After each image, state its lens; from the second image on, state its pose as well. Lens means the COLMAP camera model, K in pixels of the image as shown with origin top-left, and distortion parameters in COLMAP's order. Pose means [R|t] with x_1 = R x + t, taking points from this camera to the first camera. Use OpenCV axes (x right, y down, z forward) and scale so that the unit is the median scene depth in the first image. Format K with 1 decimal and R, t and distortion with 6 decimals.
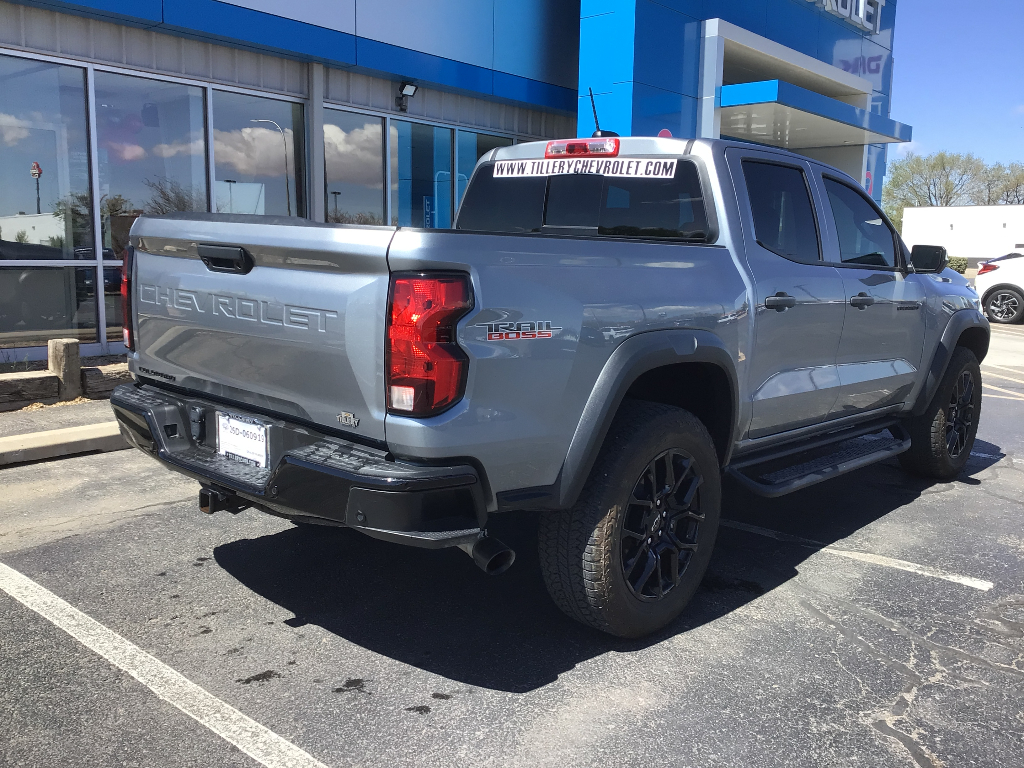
lens RADIAL K [[925.6, 0, 513.6], [0, 925.6, 380.7], [0, 0, 1]] dist [0.048450, -0.023752]
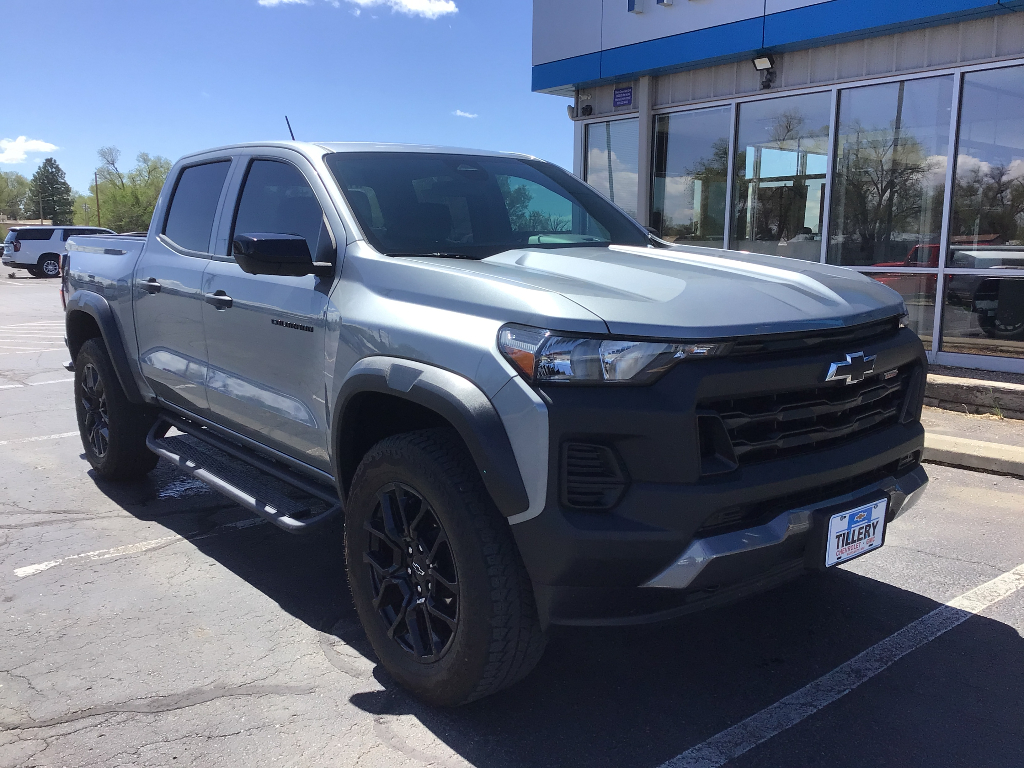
lens RADIAL K [[917.0, 0, 511.8], [0, 917.0, 387.2], [0, 0, 1]] dist [-0.000446, 0.000737]
pose [[-0.159097, 0.130299, -0.978627, 0.938494], [-0.152814, 0.976056, 0.154800, -0.137066], [0.975365, 0.174176, -0.135376, 1.127387]]
